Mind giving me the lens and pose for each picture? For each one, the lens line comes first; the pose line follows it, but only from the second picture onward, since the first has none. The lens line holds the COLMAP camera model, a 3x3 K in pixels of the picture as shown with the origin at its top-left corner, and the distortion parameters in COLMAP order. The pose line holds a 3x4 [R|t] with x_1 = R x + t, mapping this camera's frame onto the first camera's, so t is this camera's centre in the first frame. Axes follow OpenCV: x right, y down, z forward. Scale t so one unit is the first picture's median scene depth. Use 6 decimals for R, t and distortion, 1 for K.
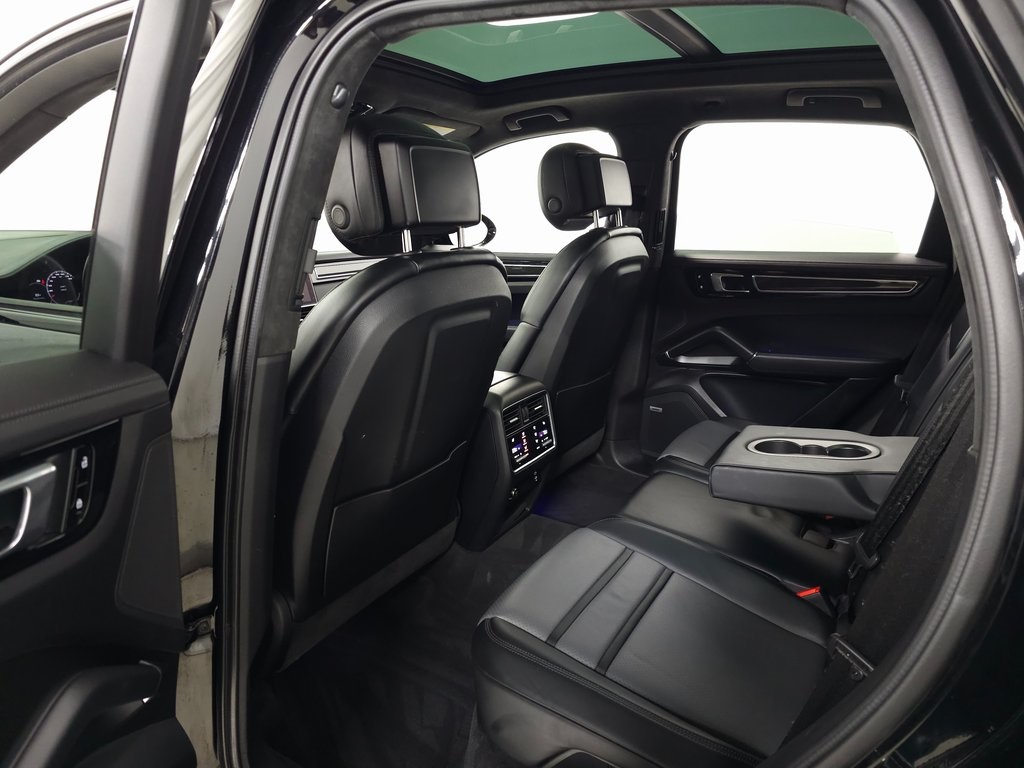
lens RADIAL K [[683.3, 0, 503.5], [0, 683.3, 384.8], [0, 0, 1]] dist [0.042285, -0.053126]
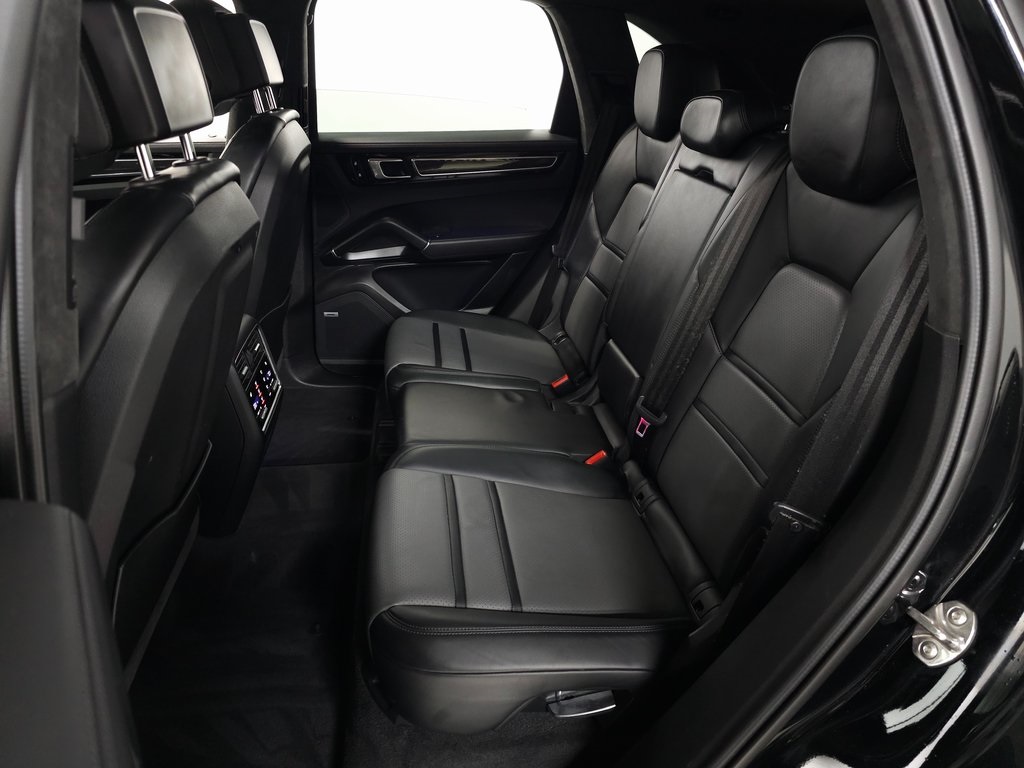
lens RADIAL K [[683.3, 0, 503.5], [0, 683.3, 384.8], [0, 0, 1]] dist [0.042285, -0.053126]
pose [[0.773257, -0.260316, 0.578195, -0.192950], [0.150530, 0.961140, 0.231412, -0.064008], [-0.615967, -0.091905, 0.782393, 0.152896]]
